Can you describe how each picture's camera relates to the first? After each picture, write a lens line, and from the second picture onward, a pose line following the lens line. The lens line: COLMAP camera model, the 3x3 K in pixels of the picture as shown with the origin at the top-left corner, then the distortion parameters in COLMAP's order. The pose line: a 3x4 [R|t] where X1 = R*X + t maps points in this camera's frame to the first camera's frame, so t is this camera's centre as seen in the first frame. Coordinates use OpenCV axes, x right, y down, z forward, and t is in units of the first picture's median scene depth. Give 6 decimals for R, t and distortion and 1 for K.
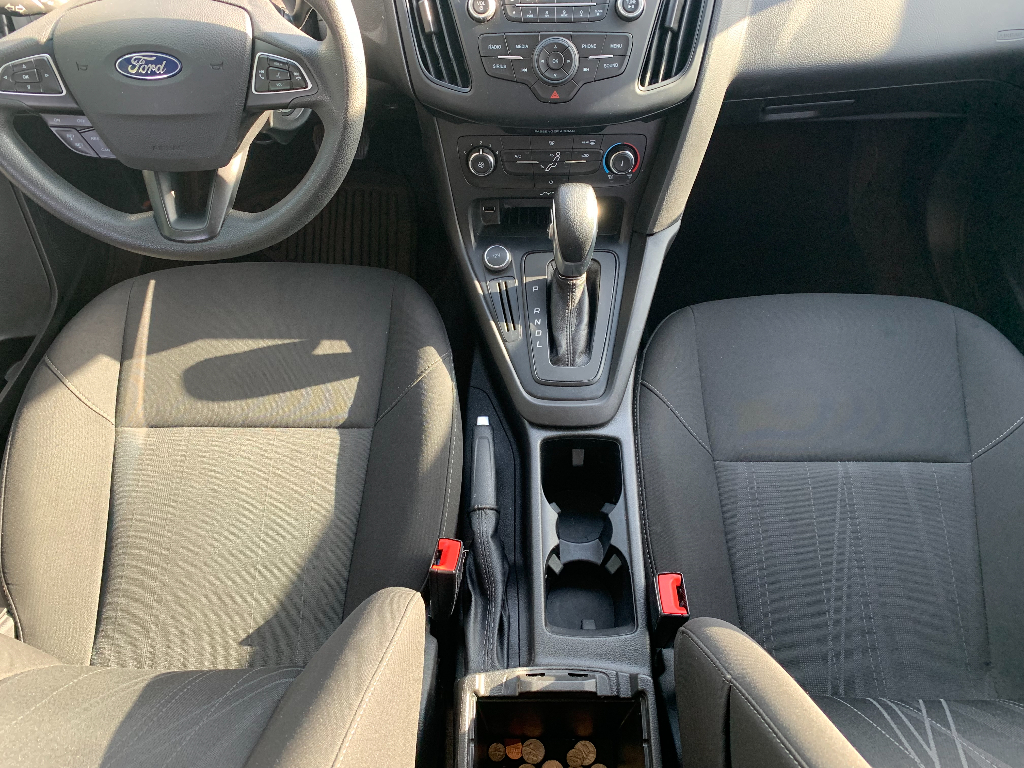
lens RADIAL K [[771.8, 0, 513.9], [0, 771.8, 378.5], [0, 0, 1]] dist [0.011973, -0.022928]
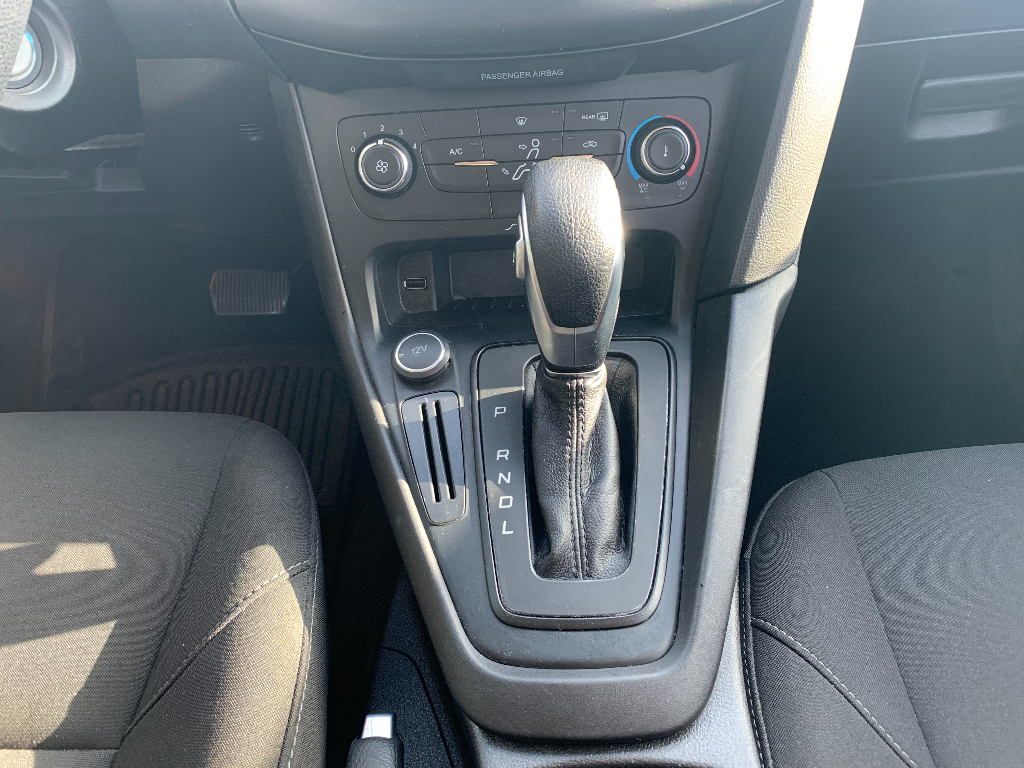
lens RADIAL K [[771.8, 0, 505.9], [0, 771.8, 373.4], [0, 0, 1]] dist [0.011973, -0.022928]
pose [[0.998373, -0.034393, -0.045477, 0.055407], [0.015657, 0.932302, -0.361342, 0.031161], [0.054826, 0.360042, 0.931324, 0.580577]]
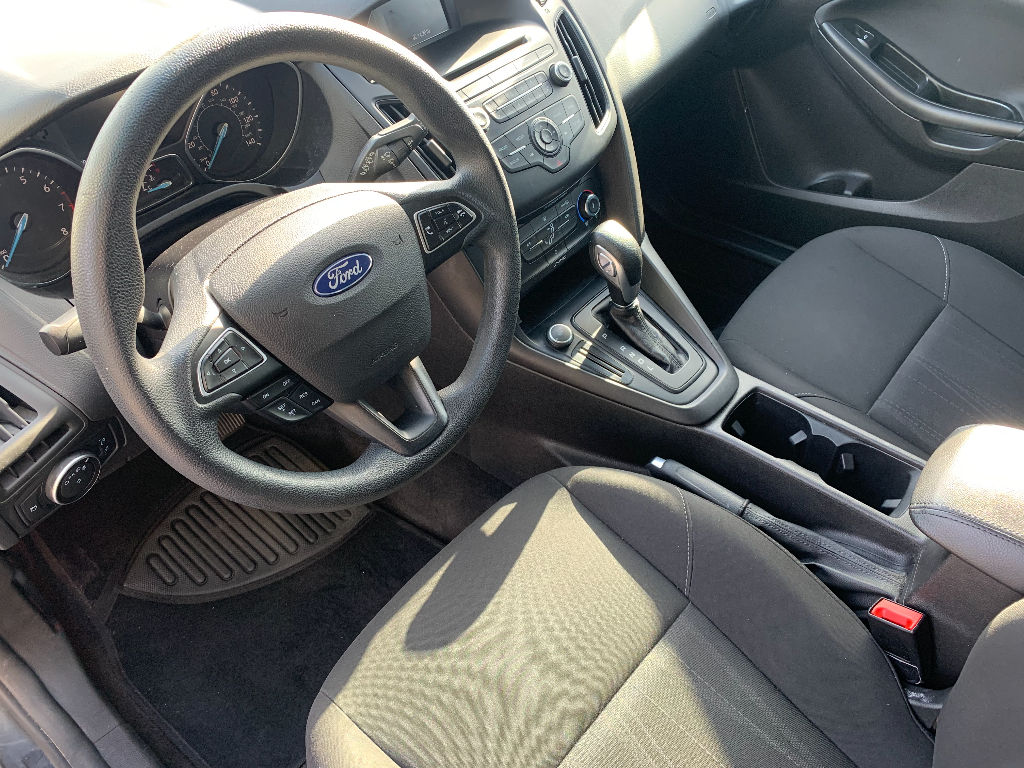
lens RADIAL K [[771.8, 0, 515.7], [0, 771.8, 381.1], [0, 0, 1]] dist [0.011973, -0.022928]
pose [[0.659929, -0.556585, 0.504685, -0.650200], [0.670594, 0.739264, -0.061586, -0.092173], [-0.338818, 0.379081, 0.861104, 0.153910]]
